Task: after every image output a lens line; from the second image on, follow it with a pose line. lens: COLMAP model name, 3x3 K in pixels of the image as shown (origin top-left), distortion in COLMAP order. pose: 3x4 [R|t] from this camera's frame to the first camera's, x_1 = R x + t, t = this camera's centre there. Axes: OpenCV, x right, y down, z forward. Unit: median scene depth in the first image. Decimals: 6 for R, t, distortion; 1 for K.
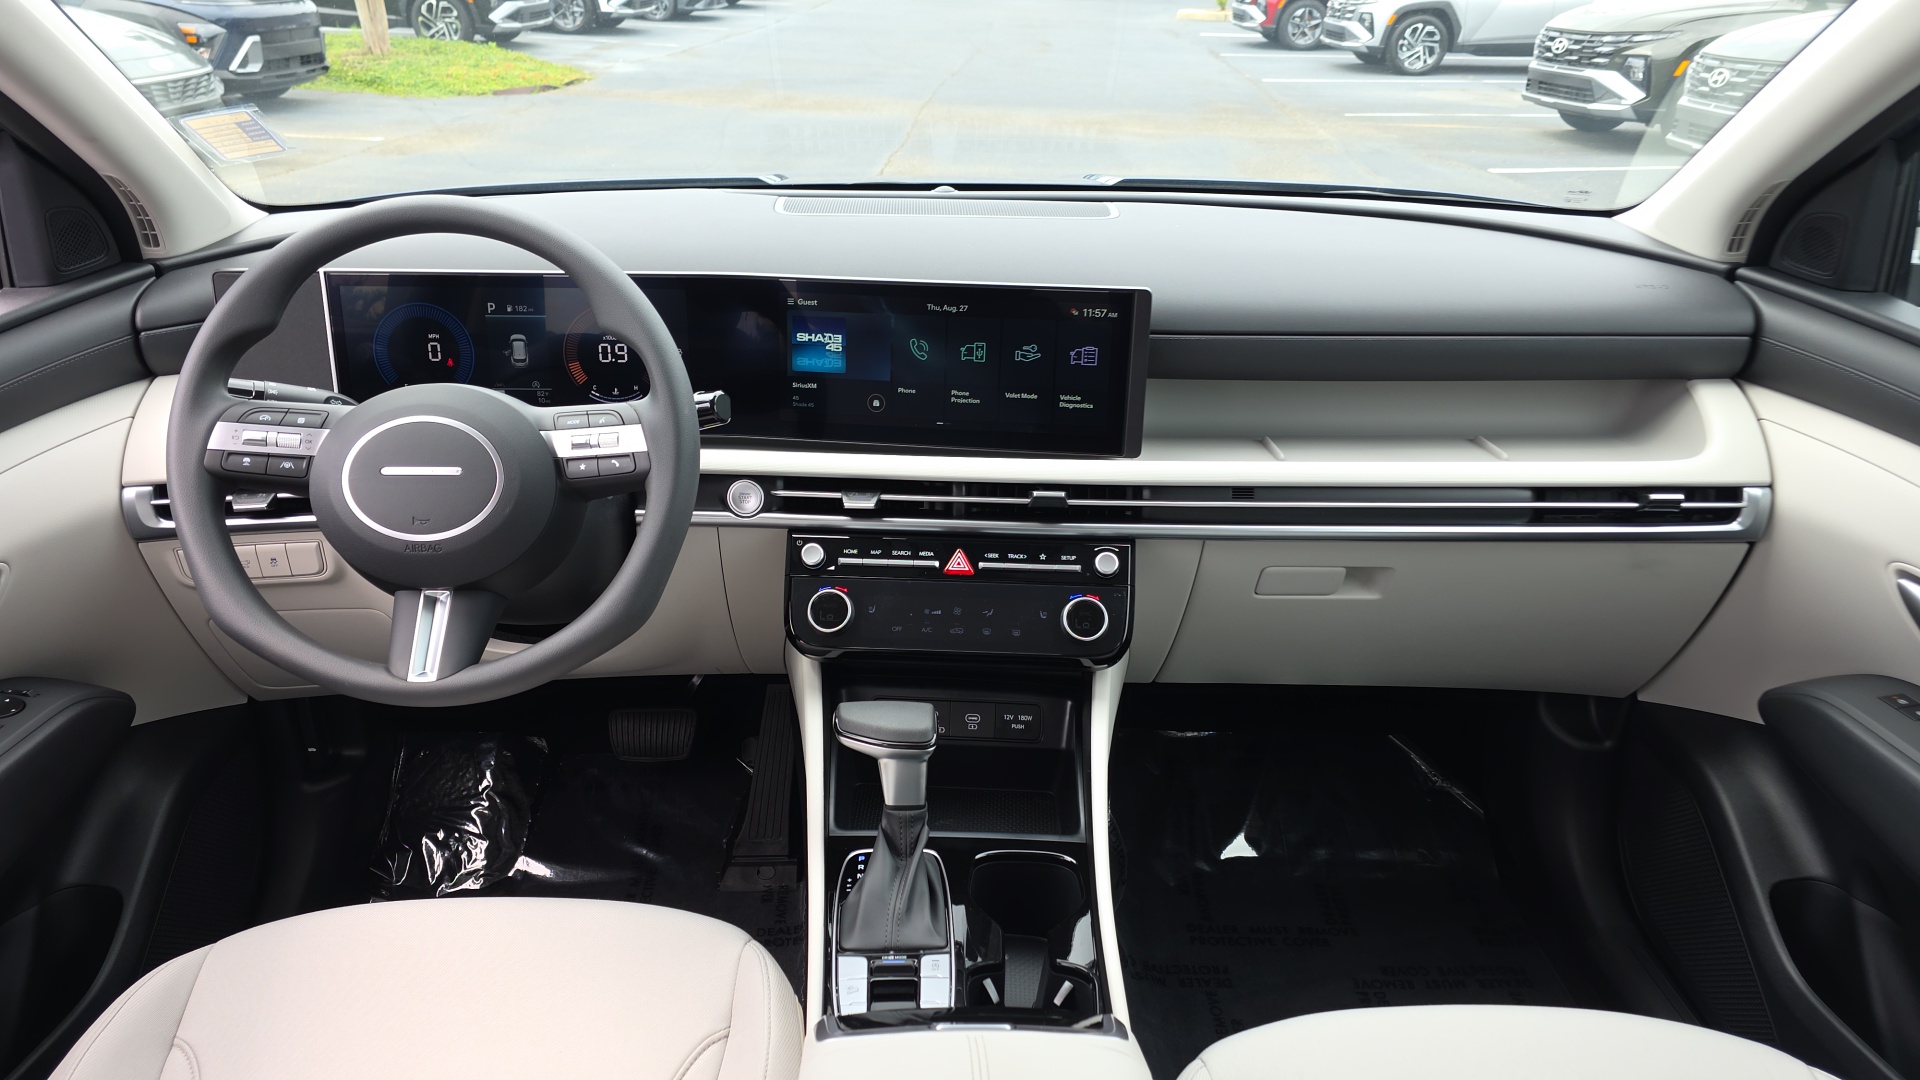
lens RADIAL K [[1298.5, 0, 940.3], [0, 1298.5, 571.1], [0, 0, 1]] dist [0.087203, -0.090106]
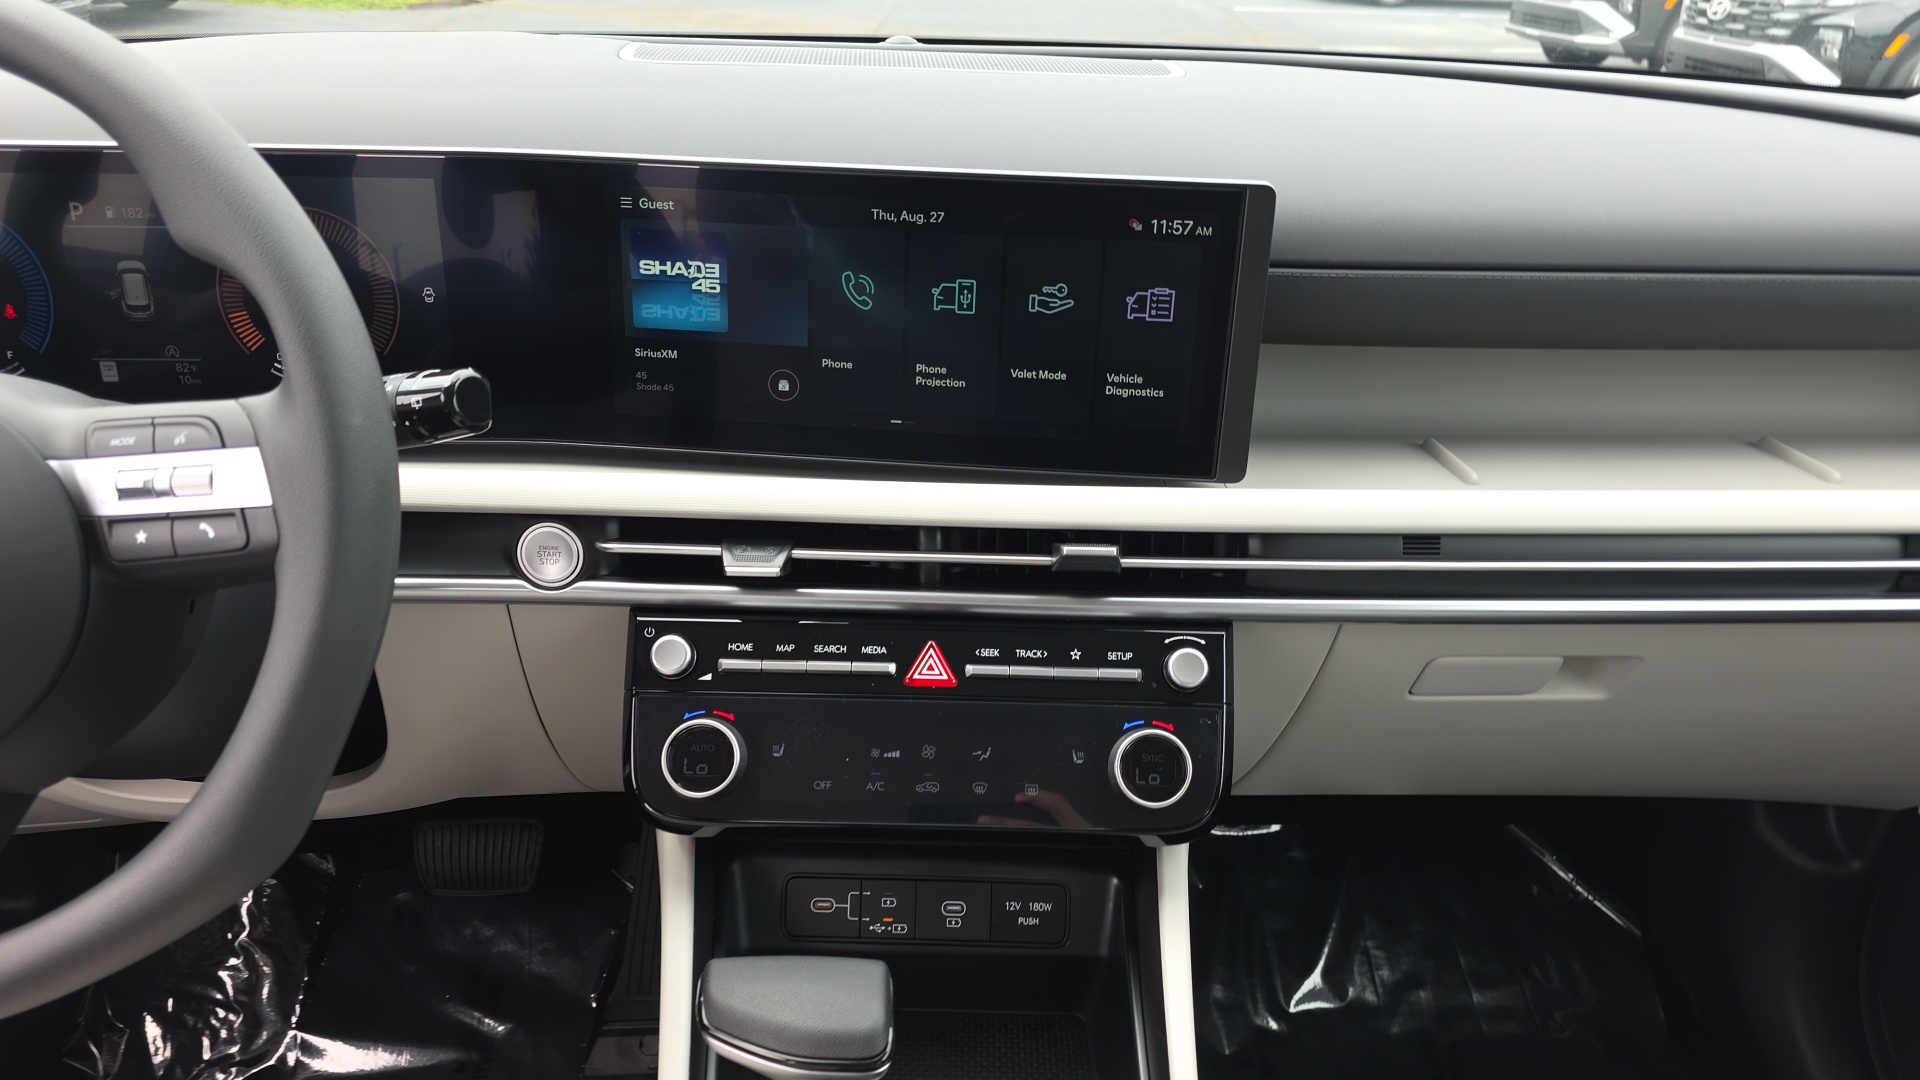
lens RADIAL K [[1306.6, 0, 967.7], [0, 1306.6, 585.6], [0, 0, 1]] dist [0.048975, -0.050289]
pose [[0.998619, -0.006256, 0.052170, 0.000756], [0.003557, 0.998658, 0.051663, -0.072201], [-0.052423, -0.051406, 0.997301, 0.425941]]
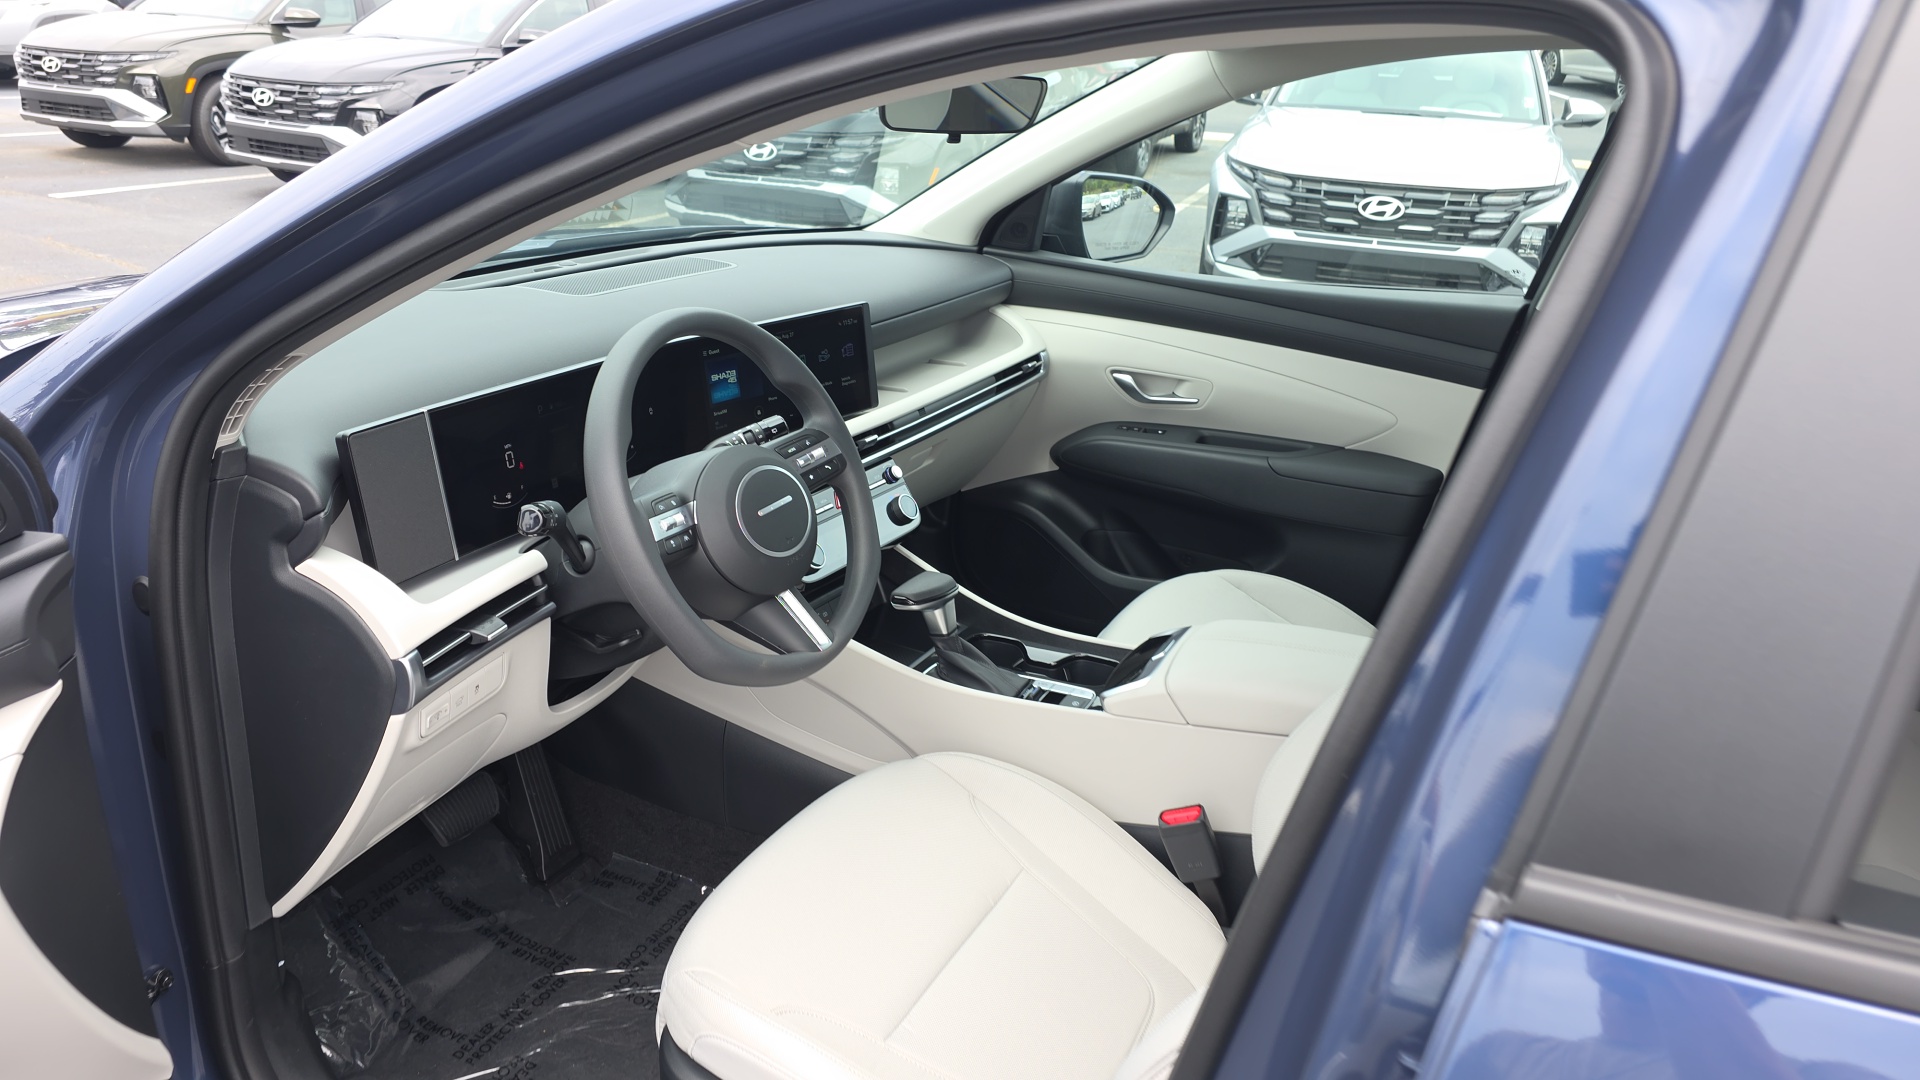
lens RADIAL K [[1304.6, 0, 998.2], [0, 1304.6, 539.6], [0, 0, 1]] dist [0.005201, -0.023189]
pose [[0.427907, -0.308191, 0.849655, -1.192049], [0.318981, 0.931072, 0.177076, -0.171016], [-0.845664, 0.195252, 0.496719, 0.115333]]
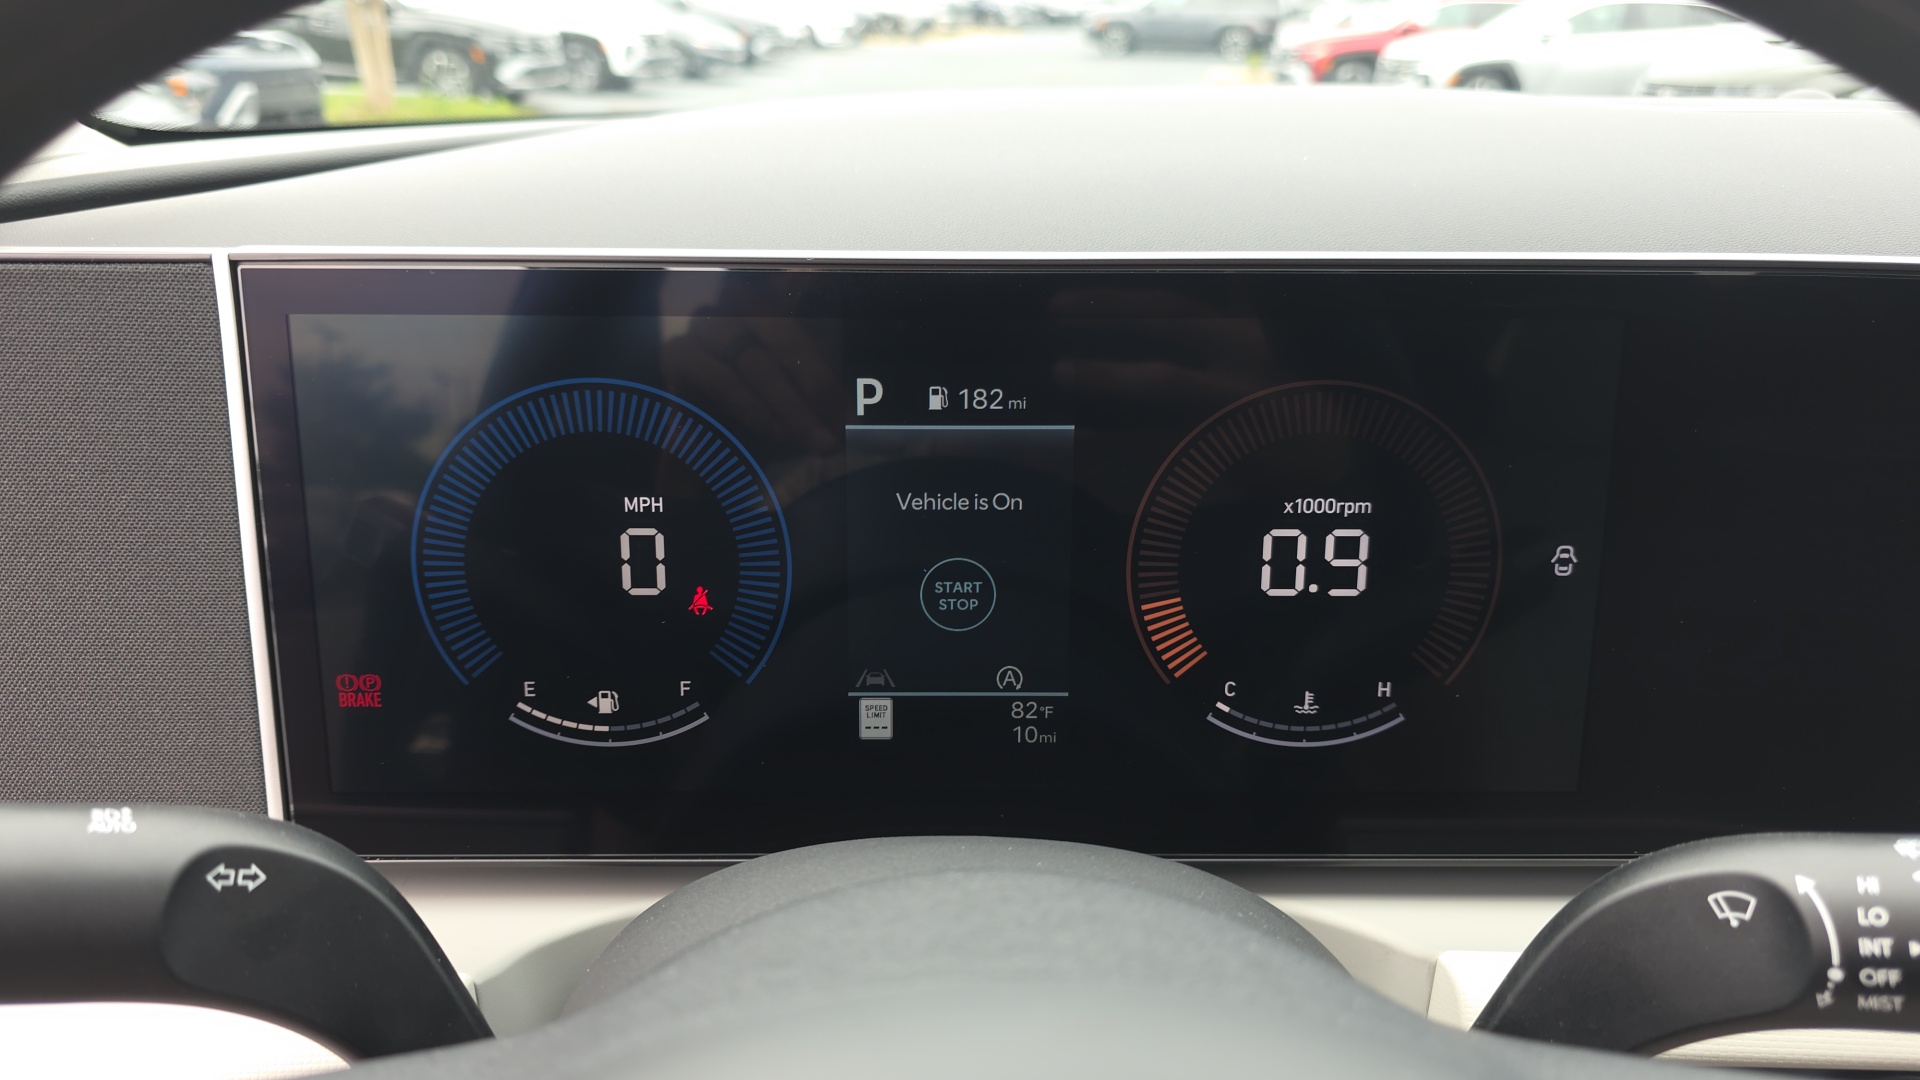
lens RADIAL K [[1320.0, 0, 949.6], [0, 1320.0, 529.1], [0, 0, 1]] dist [0.101068, -0.051448]
pose [[0.999975, 0.000316, 0.007007, -0.331592], [0.000247, 0.996783, -0.080142, -0.155080], [-0.007010, 0.080142, 0.996759, 0.748912]]
